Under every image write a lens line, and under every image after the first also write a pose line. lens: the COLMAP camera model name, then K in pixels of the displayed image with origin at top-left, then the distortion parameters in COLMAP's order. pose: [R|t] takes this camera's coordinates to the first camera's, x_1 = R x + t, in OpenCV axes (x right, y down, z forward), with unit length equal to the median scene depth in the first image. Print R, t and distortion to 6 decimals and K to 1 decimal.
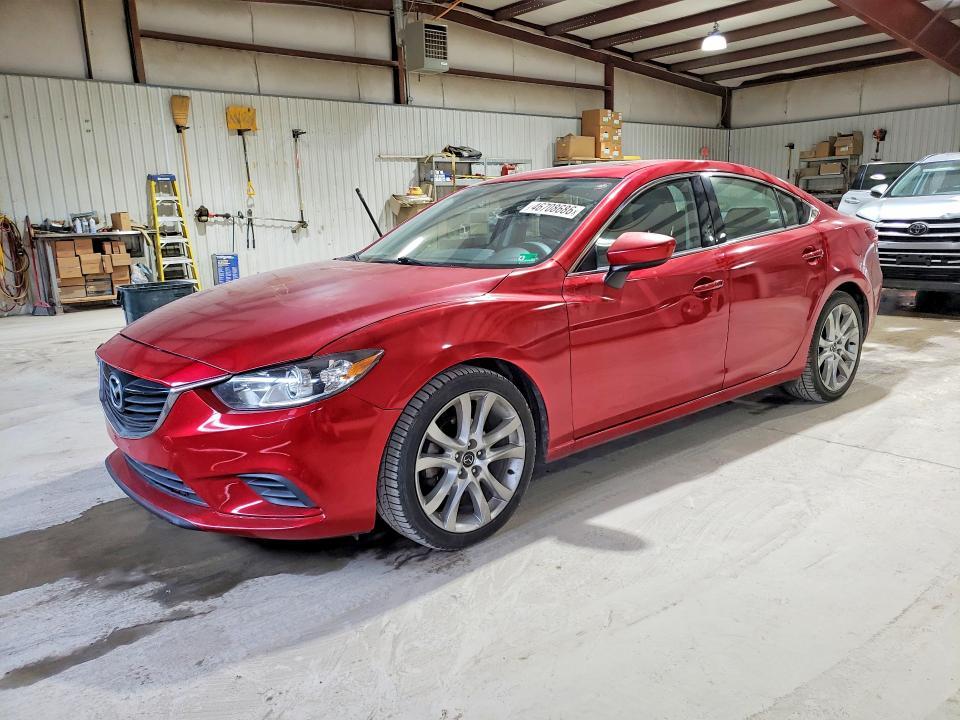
lens RADIAL K [[764.6, 0, 485.3], [0, 764.6, 366.9], [0, 0, 1]] dist [-0.006170, 0.012784]
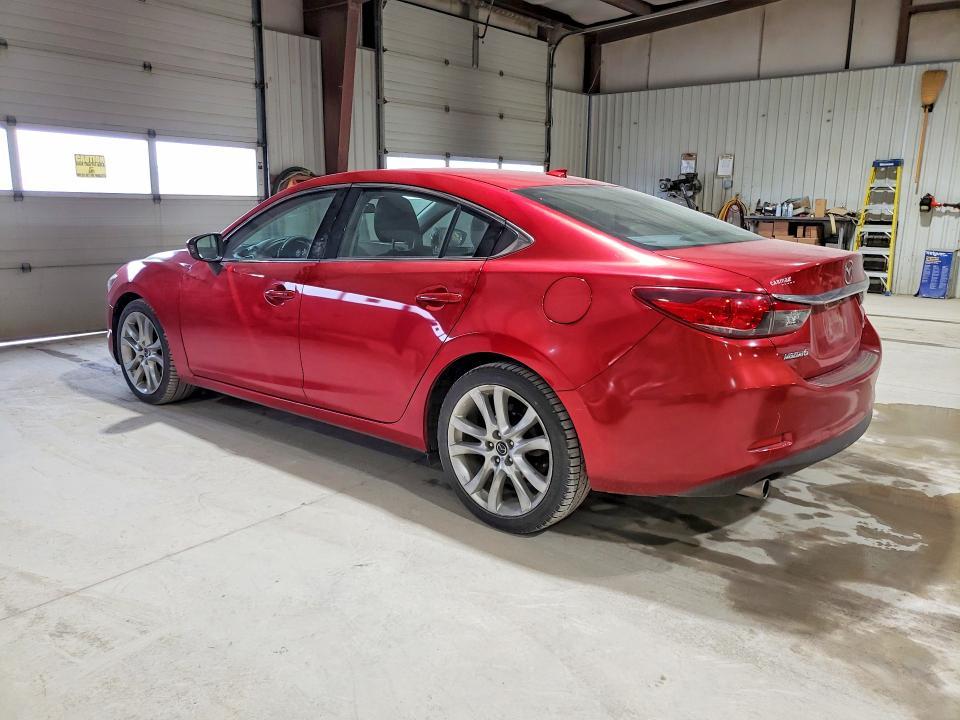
lens RADIAL K [[764.6, 0, 485.6], [0, 764.6, 360.6], [0, 0, 1]] dist [-0.006170, 0.012784]
pose [[0.149028, 0.233275, -0.960923, 0.518171], [-0.208164, 0.957399, 0.200136, -0.108803], [0.966674, 0.170204, 0.191239, 0.416734]]
